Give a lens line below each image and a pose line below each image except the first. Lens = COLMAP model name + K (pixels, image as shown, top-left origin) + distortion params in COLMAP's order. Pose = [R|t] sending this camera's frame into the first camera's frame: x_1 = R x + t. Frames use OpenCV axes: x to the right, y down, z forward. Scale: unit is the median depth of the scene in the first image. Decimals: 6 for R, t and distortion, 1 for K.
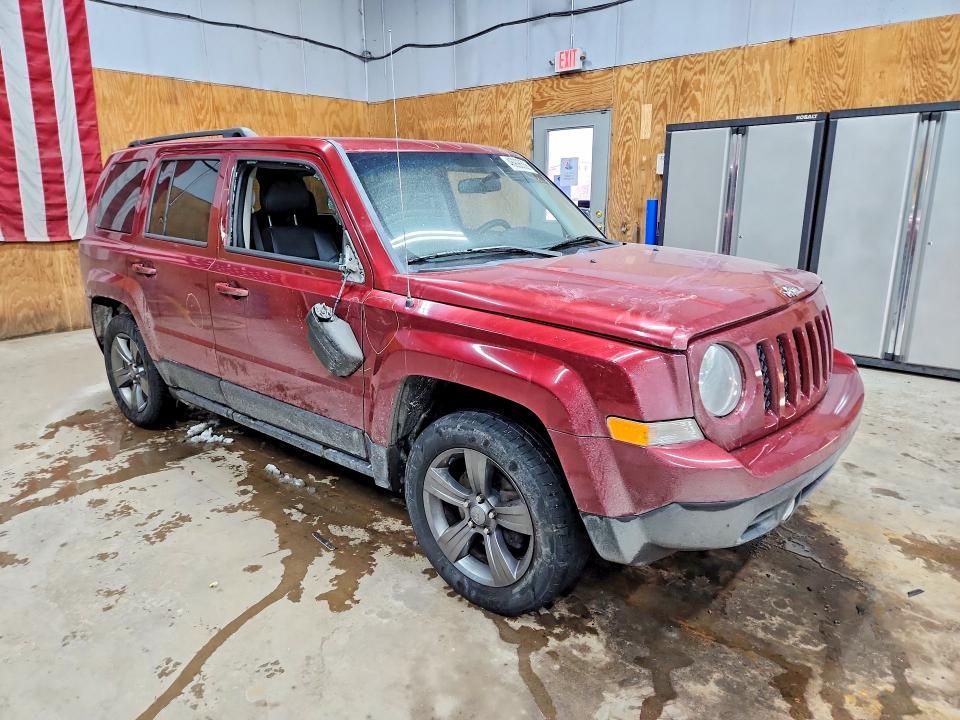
lens RADIAL K [[710.4, 0, 471.7], [0, 710.4, 364.0], [0, 0, 1]] dist [0.043674, -0.026488]
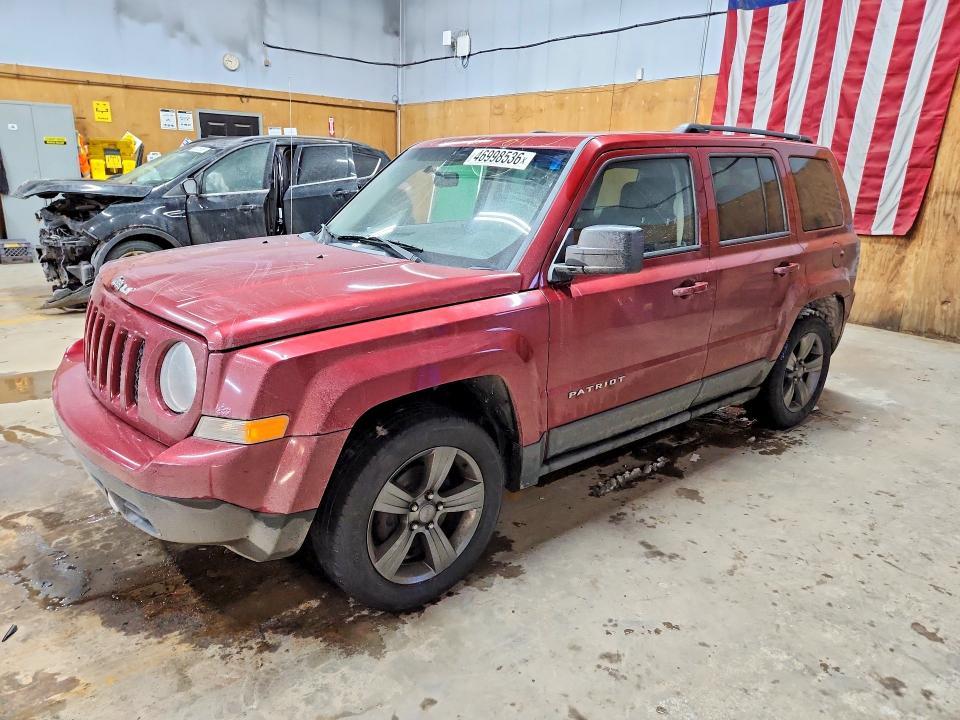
lens RADIAL K [[710.4, 0, 481.6], [0, 710.4, 357.8], [0, 0, 1]] dist [0.043674, -0.026488]
pose [[-0.262659, 0.257776, -0.929818, 0.565632], [-0.253440, 0.911386, 0.324259, -0.208066], [0.931009, 0.320822, -0.174053, 0.743776]]
